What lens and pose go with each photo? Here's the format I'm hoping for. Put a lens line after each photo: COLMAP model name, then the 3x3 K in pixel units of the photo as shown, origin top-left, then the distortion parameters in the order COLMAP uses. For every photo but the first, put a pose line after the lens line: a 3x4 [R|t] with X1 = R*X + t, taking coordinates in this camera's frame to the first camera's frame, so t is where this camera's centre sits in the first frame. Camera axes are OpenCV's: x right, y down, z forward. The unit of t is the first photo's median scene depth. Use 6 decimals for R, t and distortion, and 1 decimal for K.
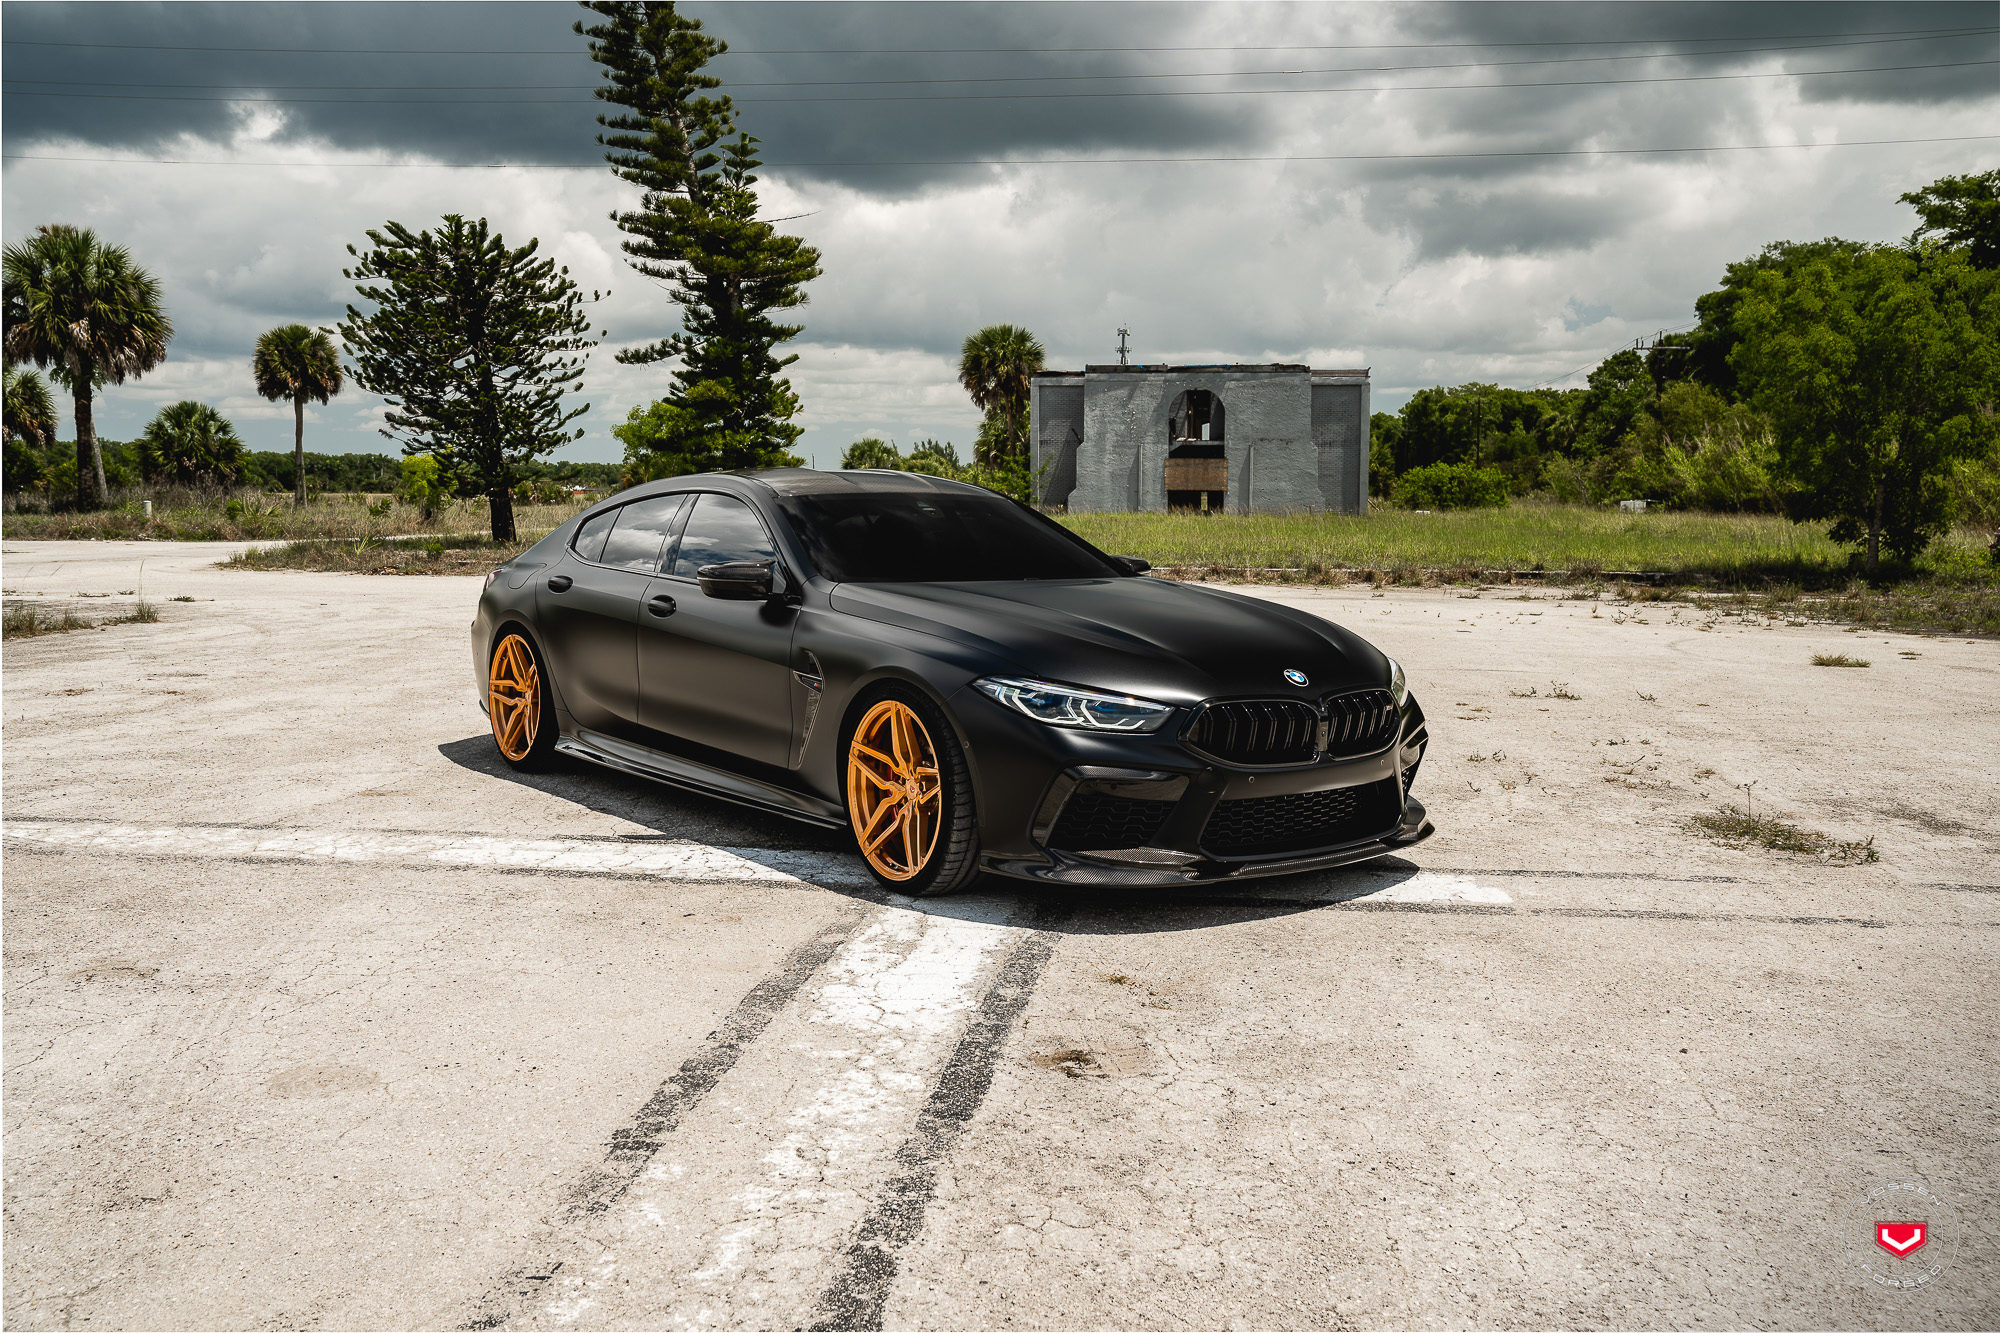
lens RADIAL K [[1755.5, 0, 1016.2], [0, 1755.5, 674.4], [0, 0, 1]] dist [-0.064836, 0.021722]
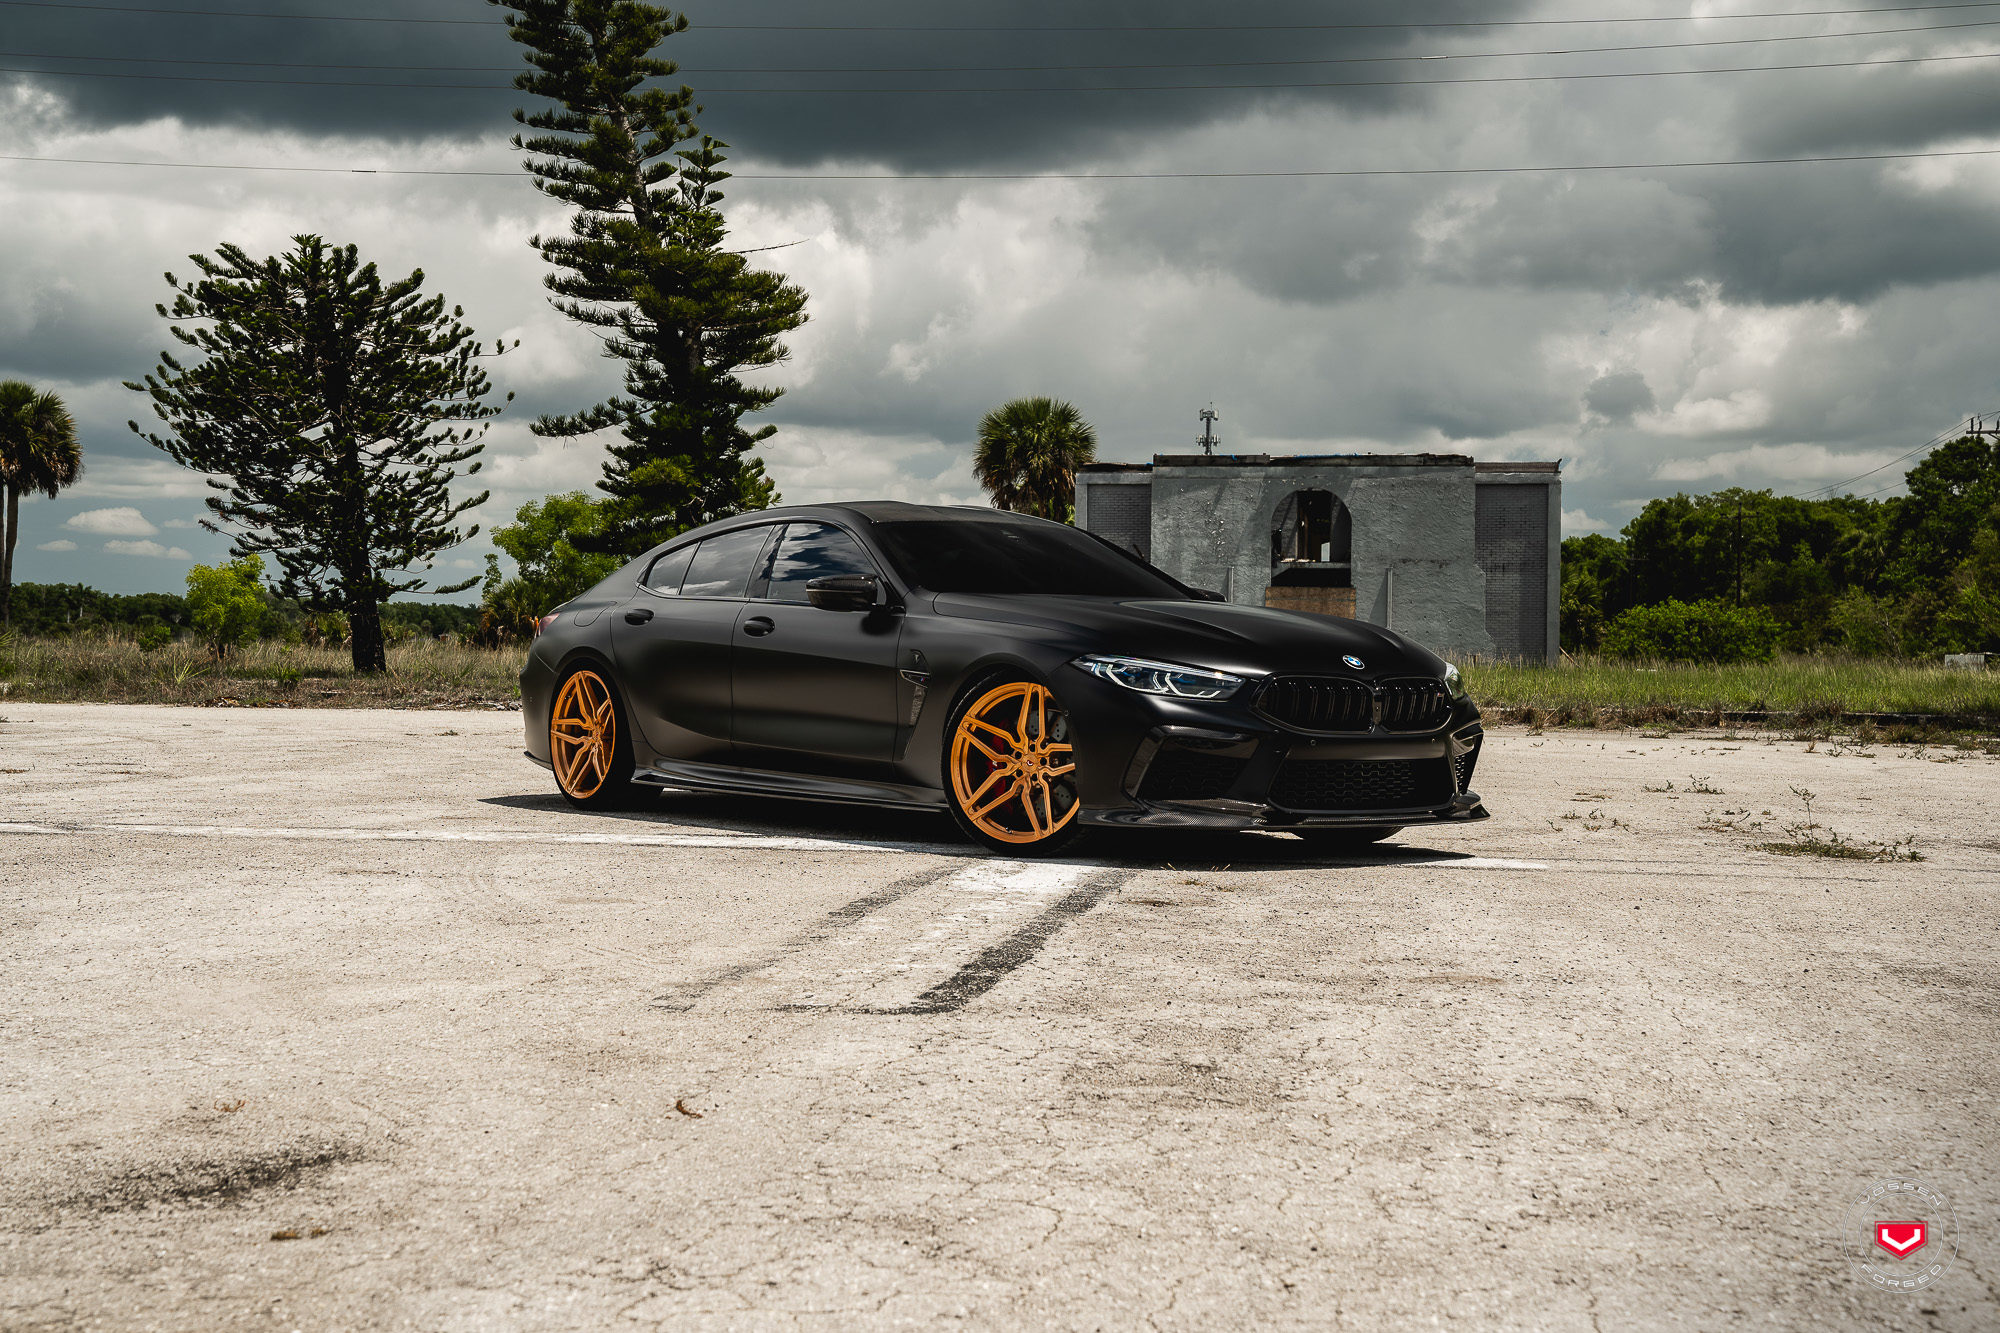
lens RADIAL K [[2762.2, 0, 1006.4], [0, 2762.2, 669.9], [0, 0, 1]] dist [0.118094, 0.000000]
pose [[0.999902, 0.007180, -0.011997, -0.009456], [-0.008375, 0.994667, -0.102800, 0.041459], [0.011195, 0.102890, 0.994630, -0.168915]]
